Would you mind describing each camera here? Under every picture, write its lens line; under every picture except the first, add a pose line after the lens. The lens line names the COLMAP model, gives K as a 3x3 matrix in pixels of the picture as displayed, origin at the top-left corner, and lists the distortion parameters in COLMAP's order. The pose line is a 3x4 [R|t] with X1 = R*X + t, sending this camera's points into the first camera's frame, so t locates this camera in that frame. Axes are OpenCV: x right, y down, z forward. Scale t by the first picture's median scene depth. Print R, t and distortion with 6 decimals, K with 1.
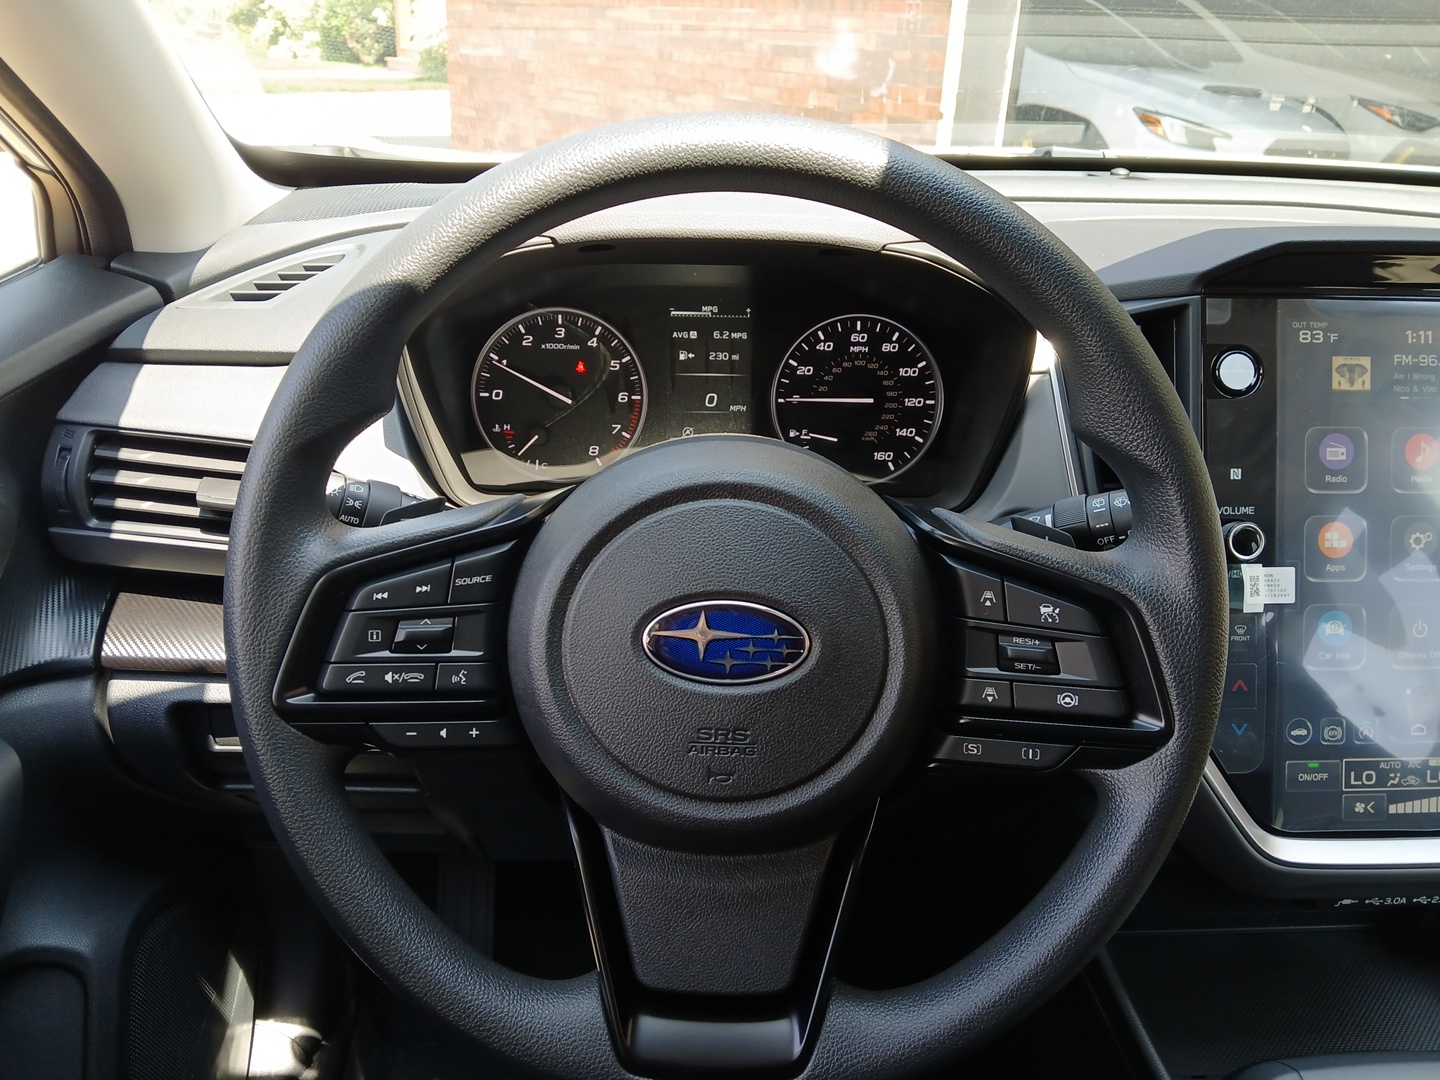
lens RADIAL K [[1083.6, 0, 720.0], [0, 1083.6, 540.0], [0, 0, 1]] dist [0.039896, -0.062845]
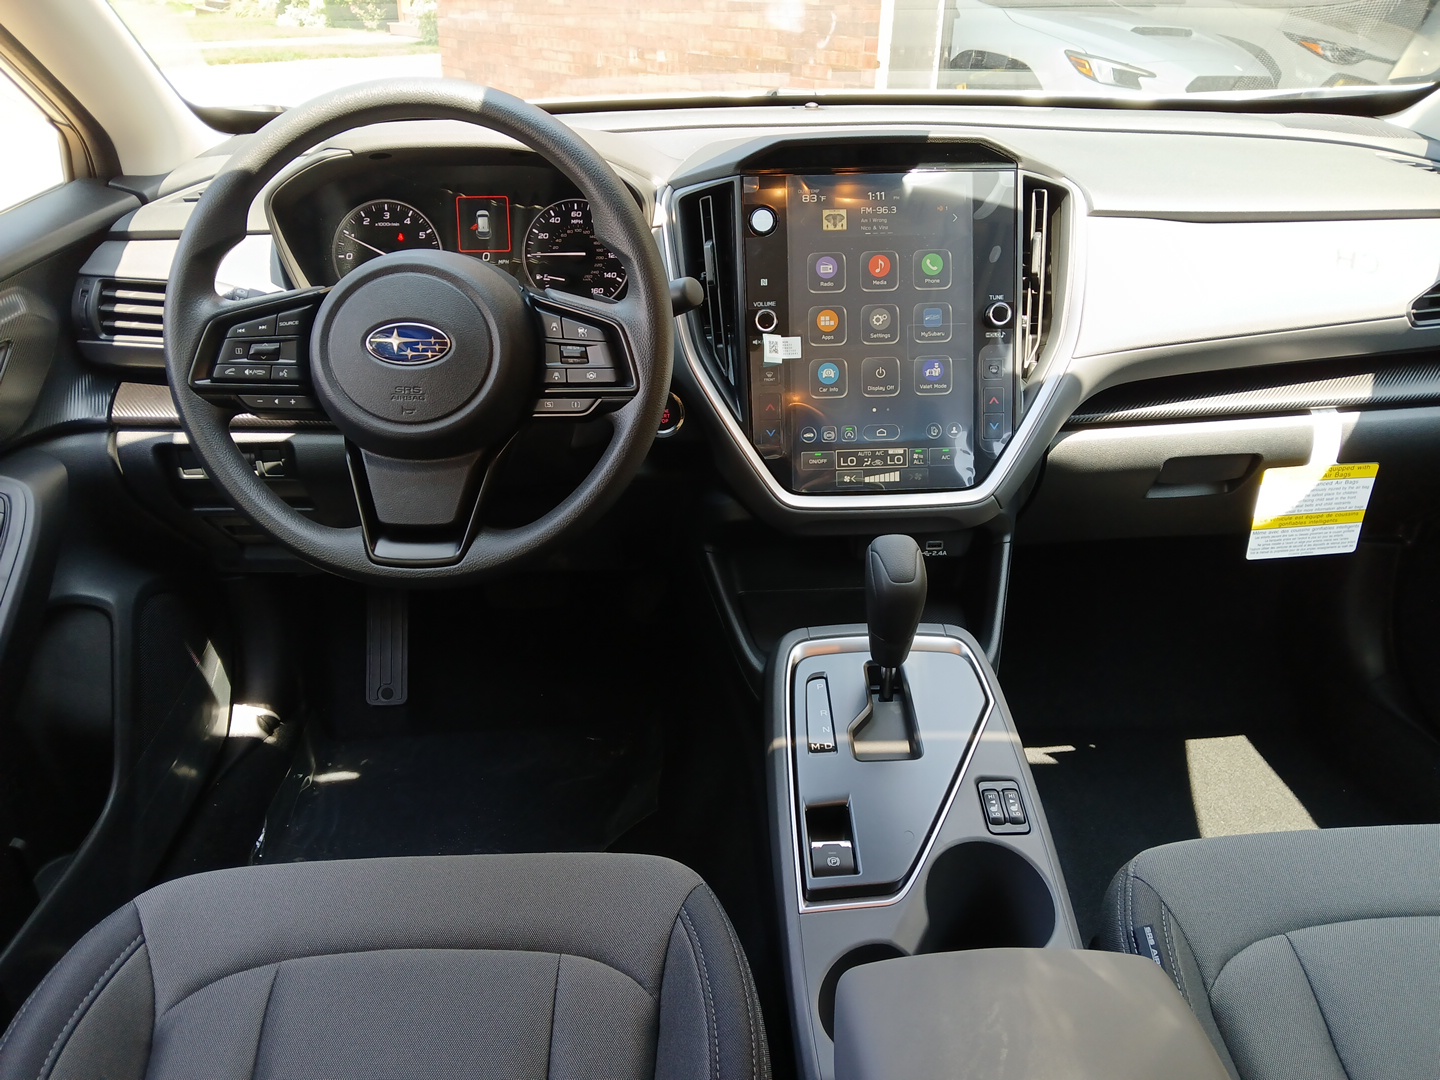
lens RADIAL K [[1058.1, 0, 716.1], [0, 1058.1, 539.2], [0, 0, 1]] dist [0.002905, -0.010401]
pose [[0.999580, -0.021489, -0.019441, 0.423364], [0.022369, 0.998682, 0.046196, 0.264467], [0.018423, -0.046611, 0.998743, -0.670167]]
